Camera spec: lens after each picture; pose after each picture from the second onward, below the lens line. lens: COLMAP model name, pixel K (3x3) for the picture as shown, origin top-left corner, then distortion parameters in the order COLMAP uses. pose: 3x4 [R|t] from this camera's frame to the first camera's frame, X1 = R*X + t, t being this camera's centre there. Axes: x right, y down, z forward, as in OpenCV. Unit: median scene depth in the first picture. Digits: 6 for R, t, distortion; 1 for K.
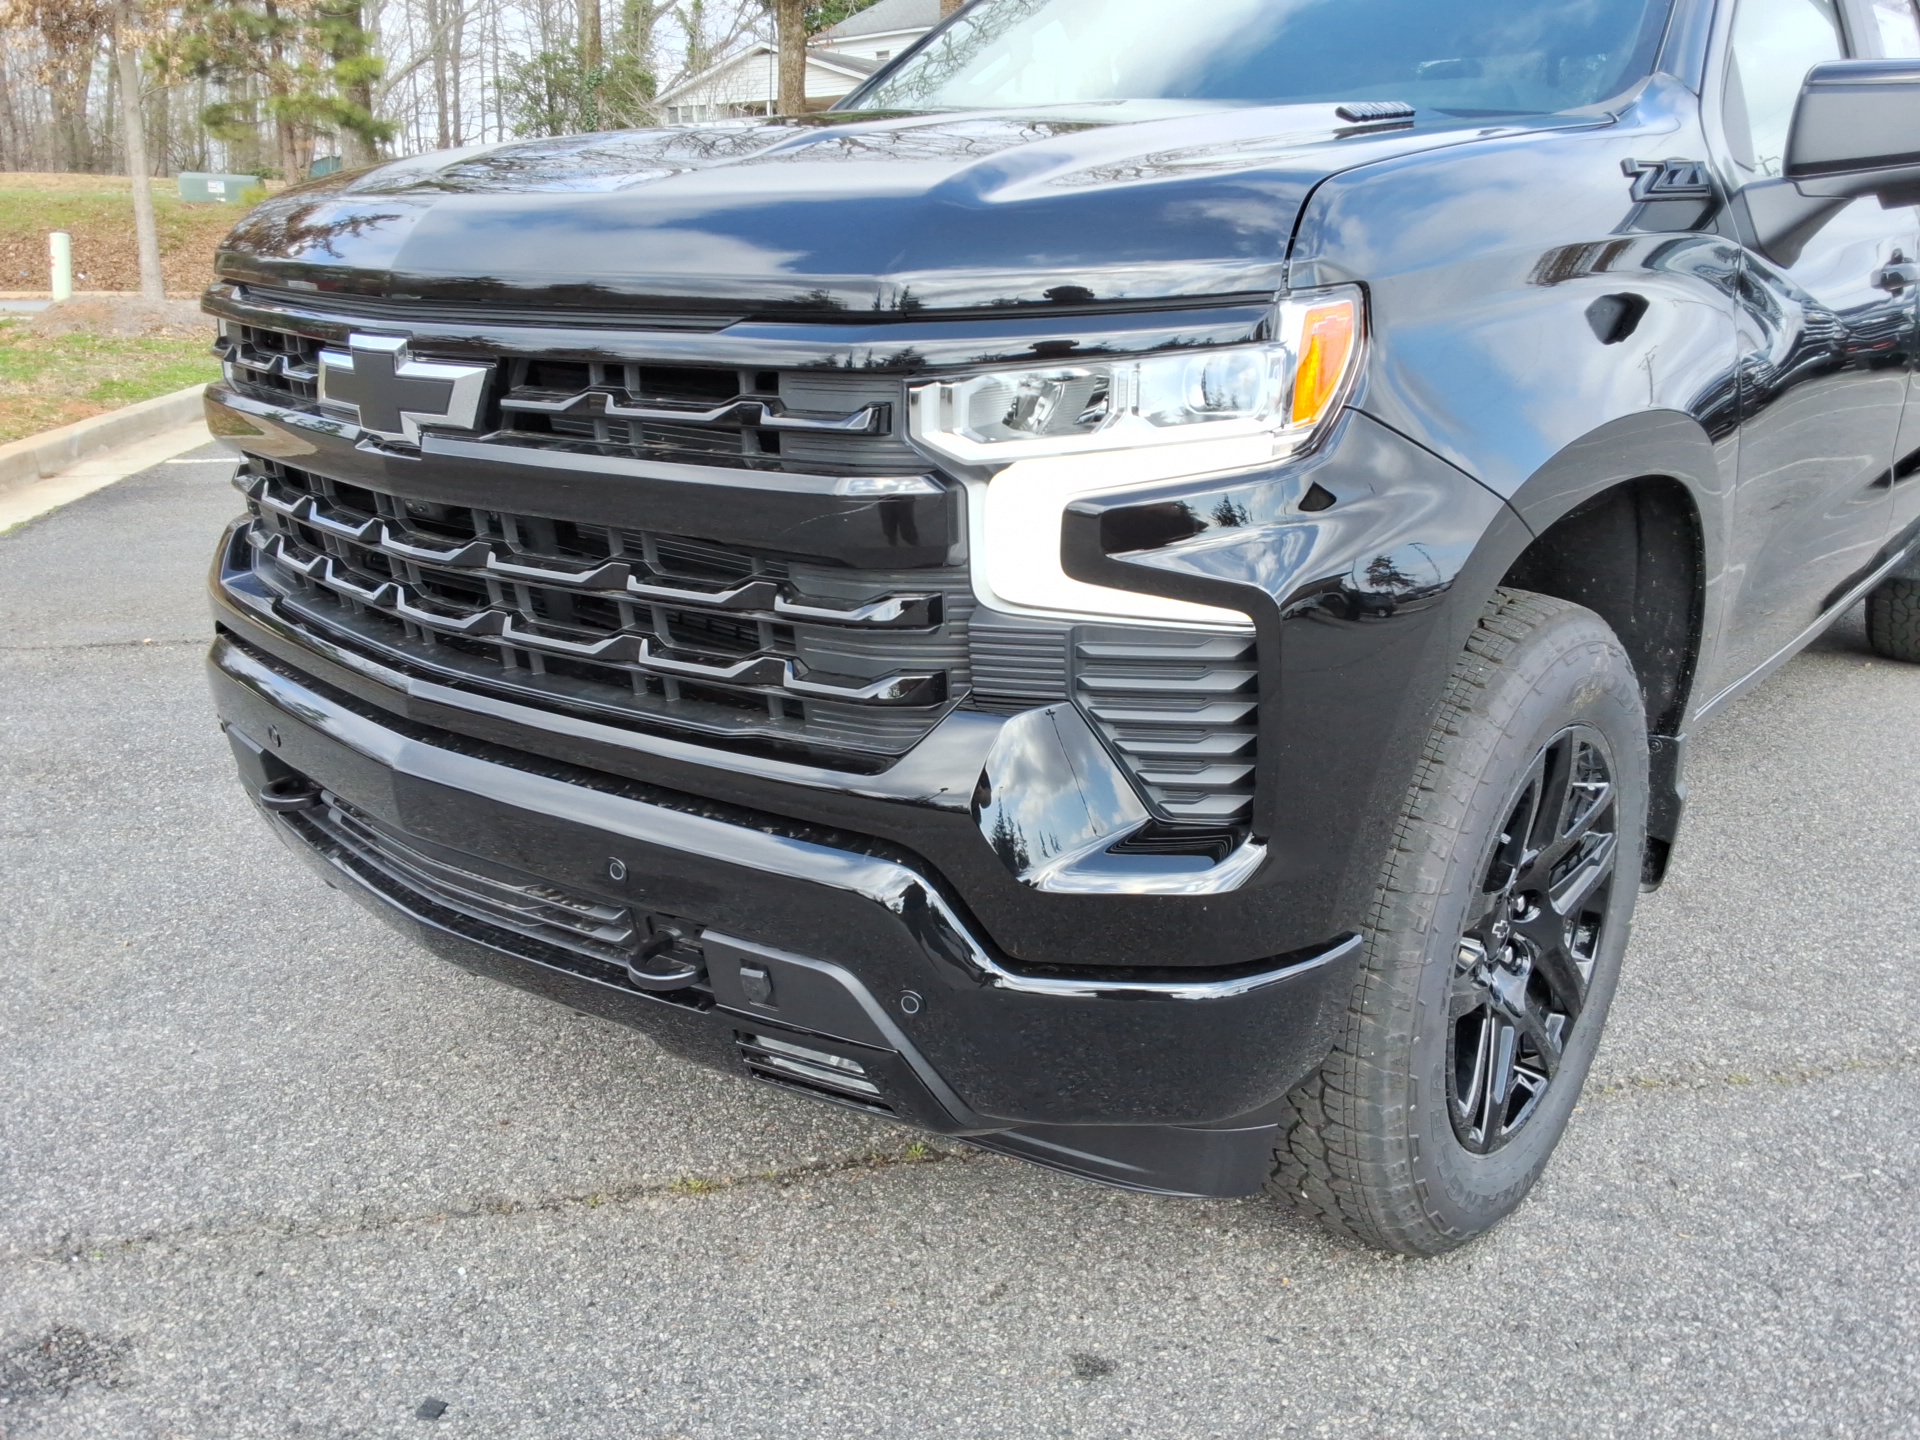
lens RADIAL K [[1540.6, 0, 969.9], [0, 1540.6, 712.5], [0, 0, 1]] dist [0.128668, -0.191960]
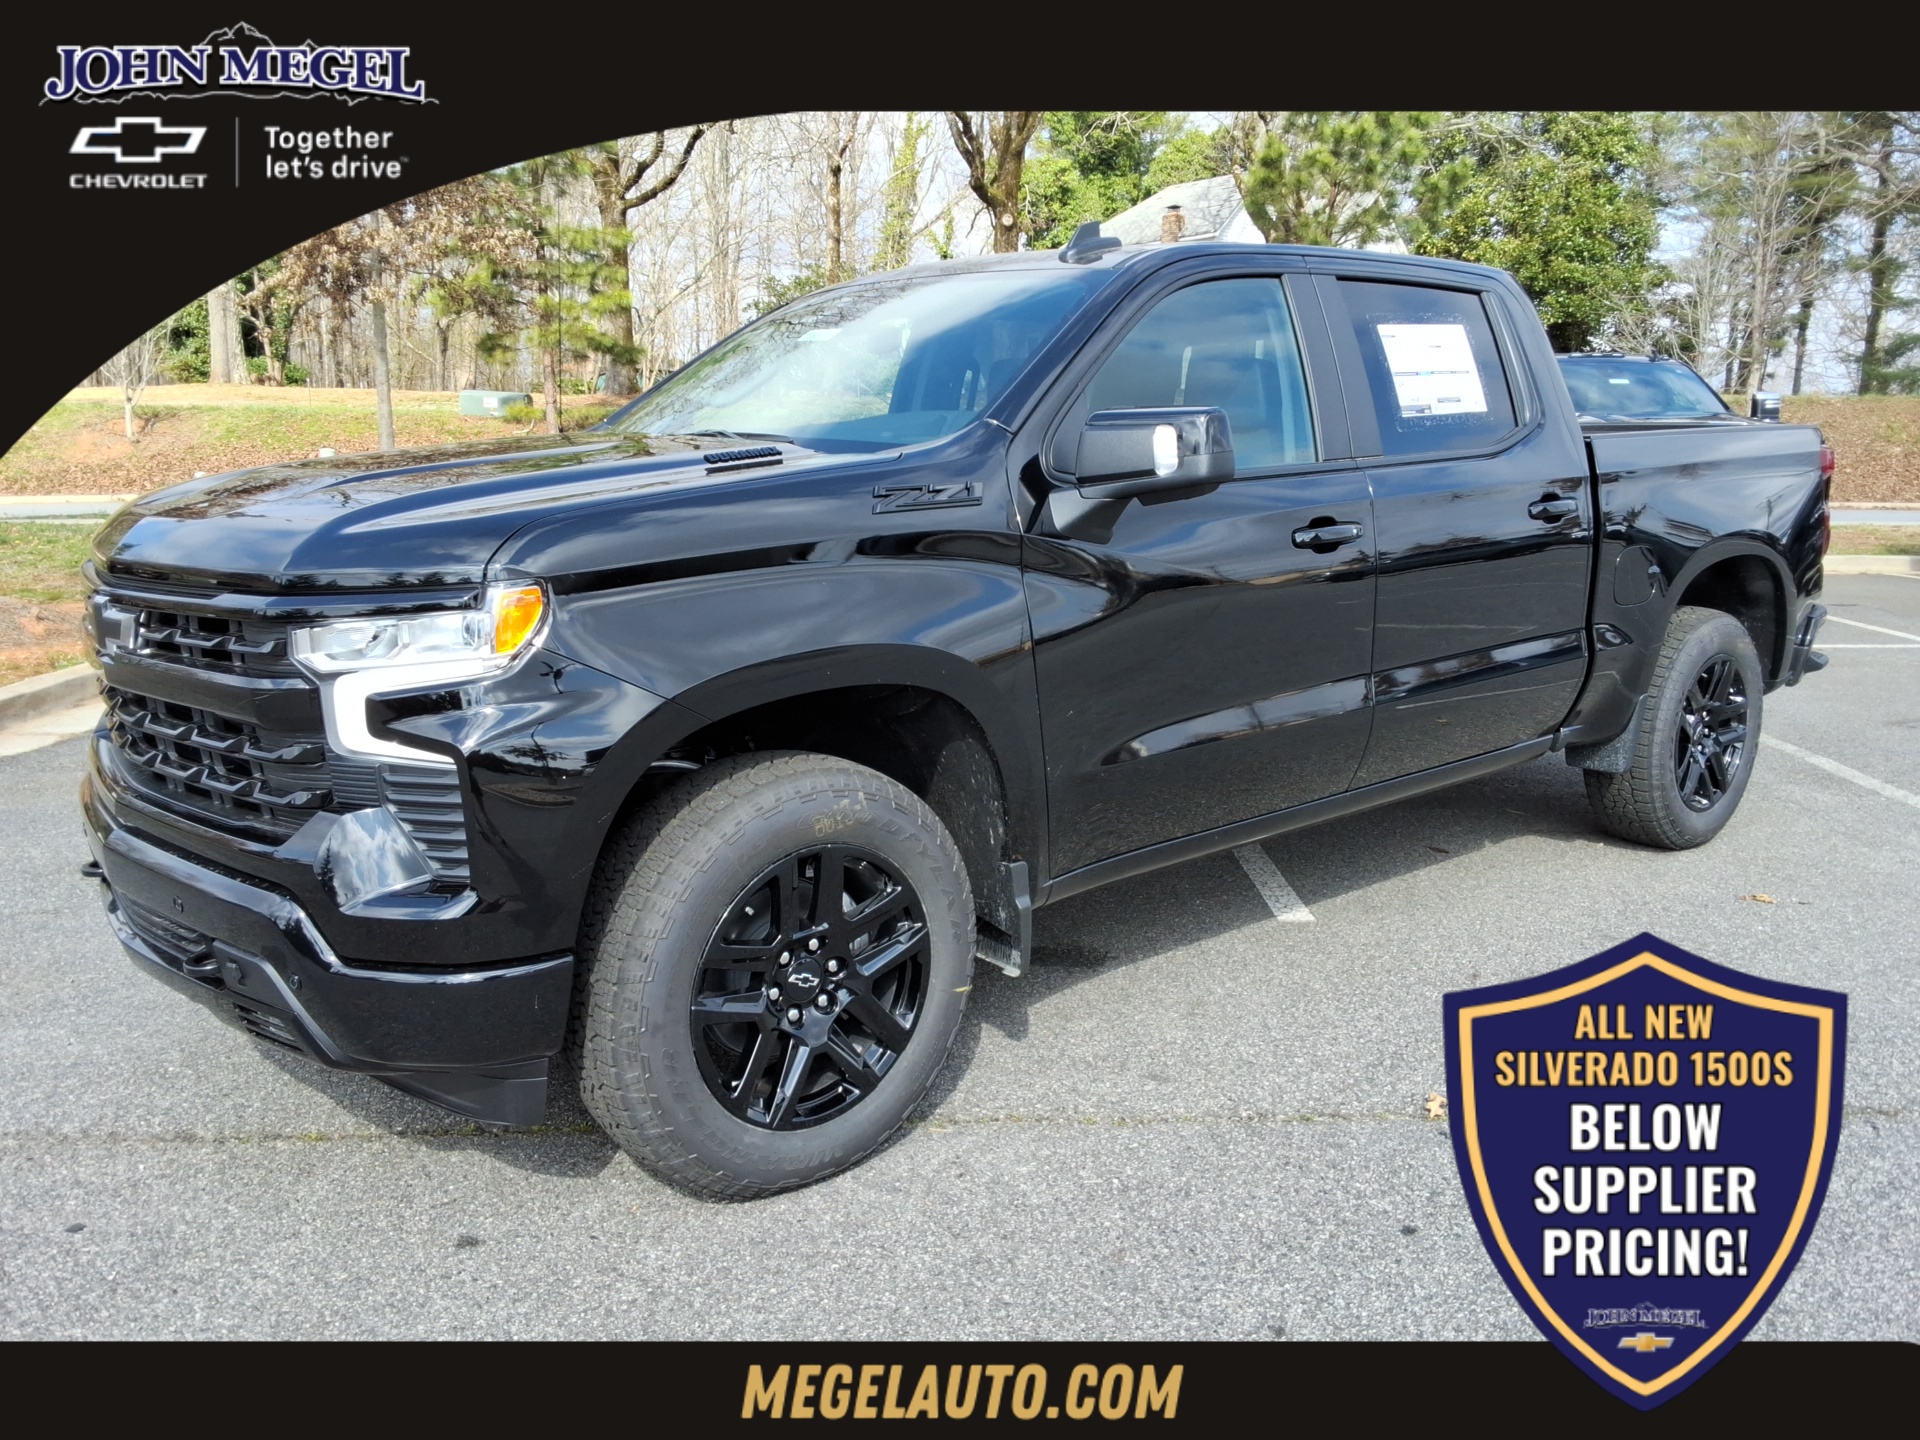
lens RADIAL K [[1540.6, 0, 963.1], [0, 1540.6, 715.2], [0, 0, 1]] dist [0.128668, -0.191960]
pose [[0.987709, 0.018980, -0.155145, 0.870627], [-0.036740, 0.992981, -0.112425, 0.056634], [0.151923, 0.116743, 0.981474, -0.573951]]
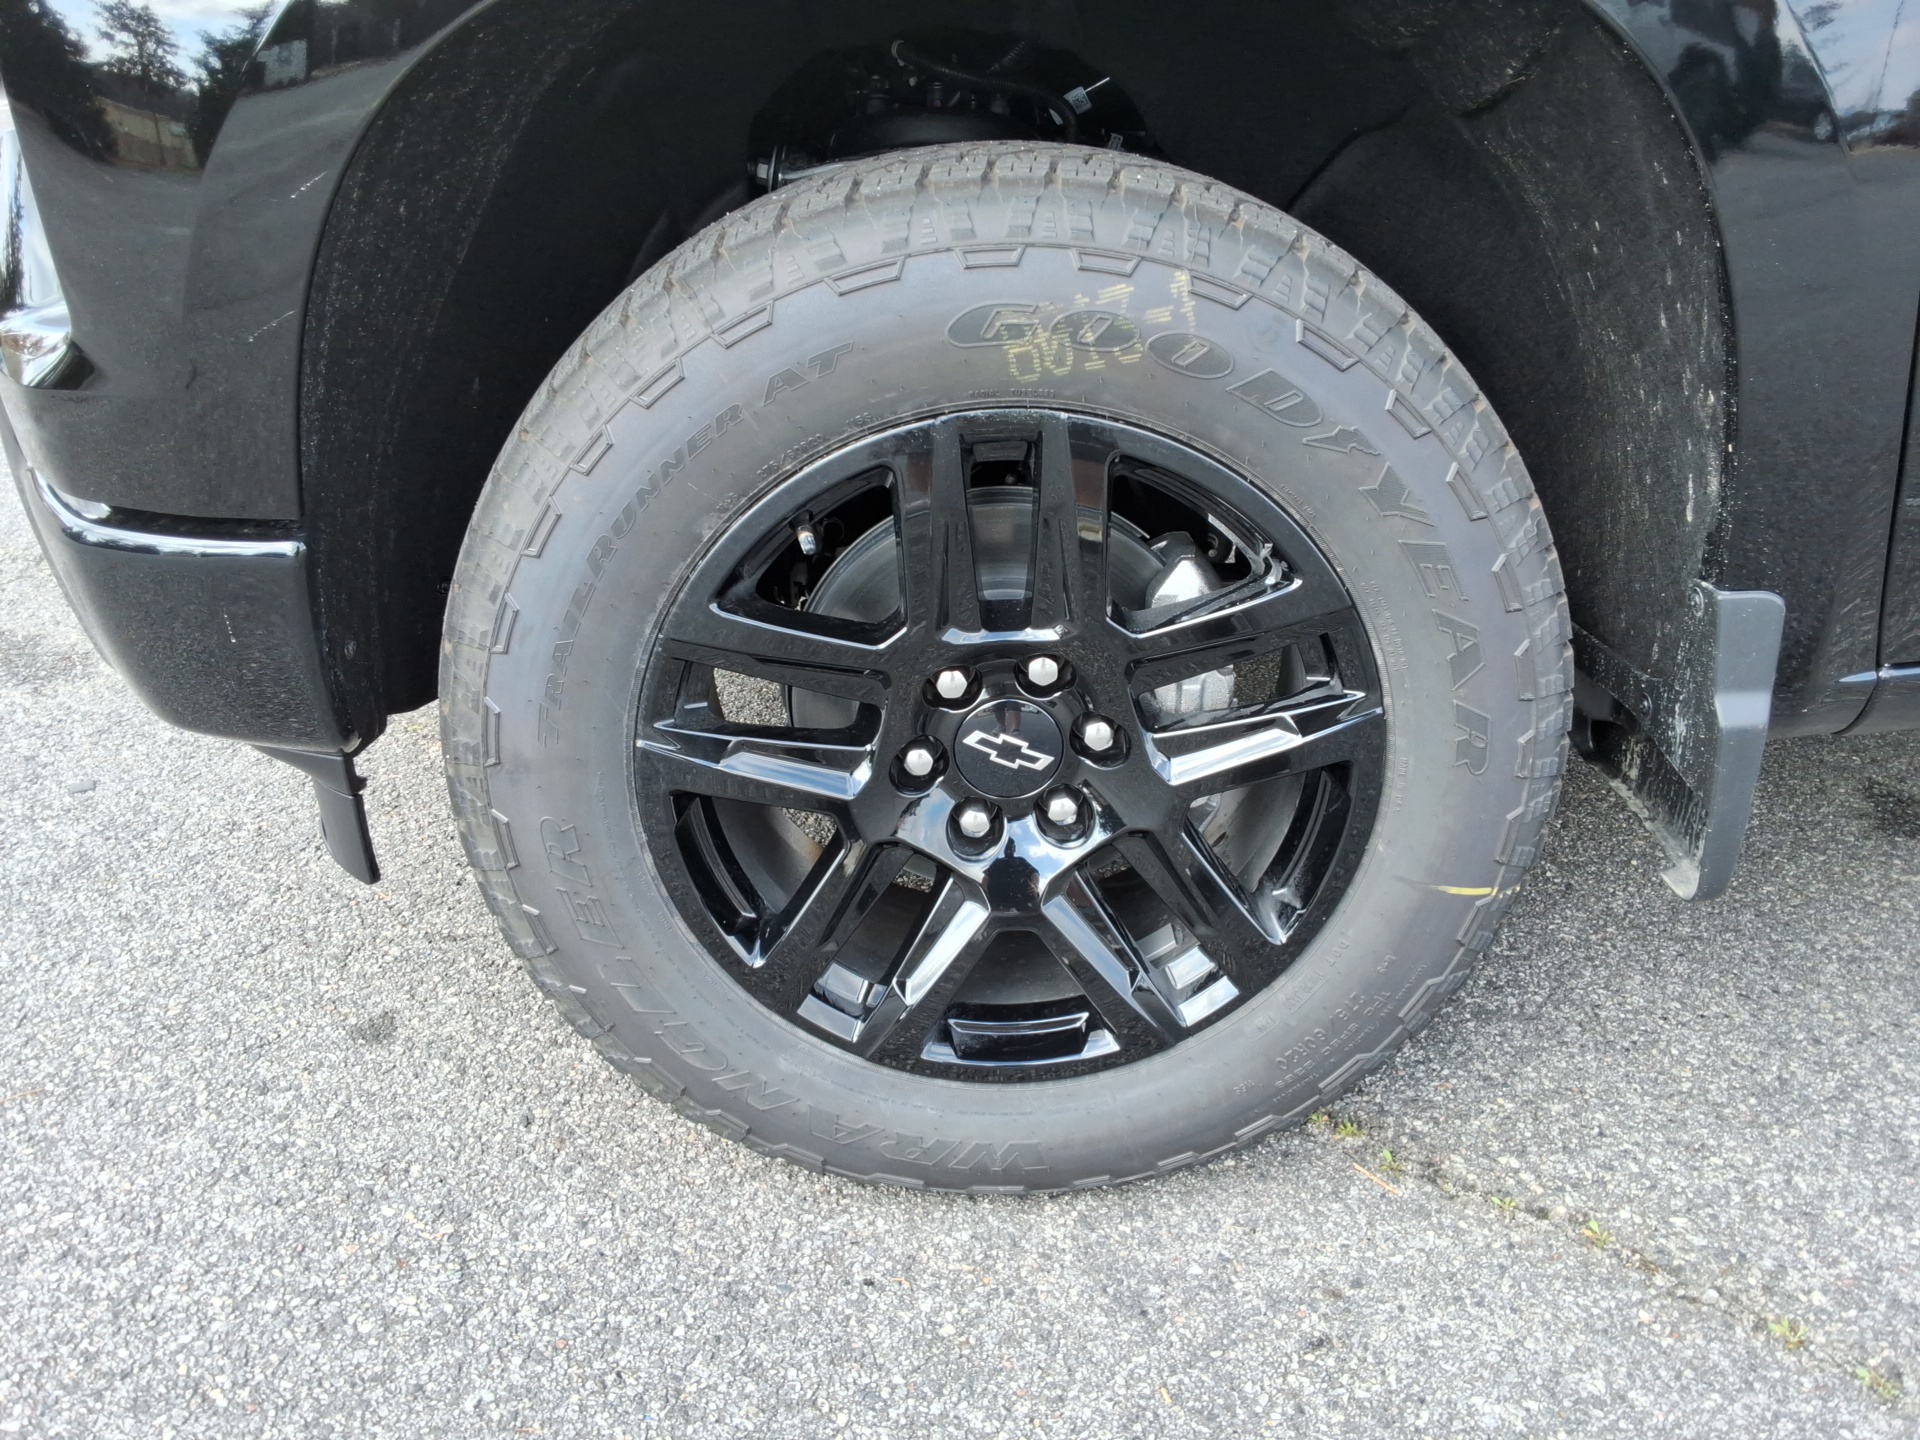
lens RADIAL K [[1540.6, 0, 977.2], [0, 1540.6, 704.5], [0, 0, 1]] dist [0.128668, -0.191960]
pose [[0.668773, 0.297936, -0.681159, 0.888093], [-0.227471, 0.954254, 0.194052, 0.010318], [0.707813, 0.025167, 0.705951, 0.689352]]
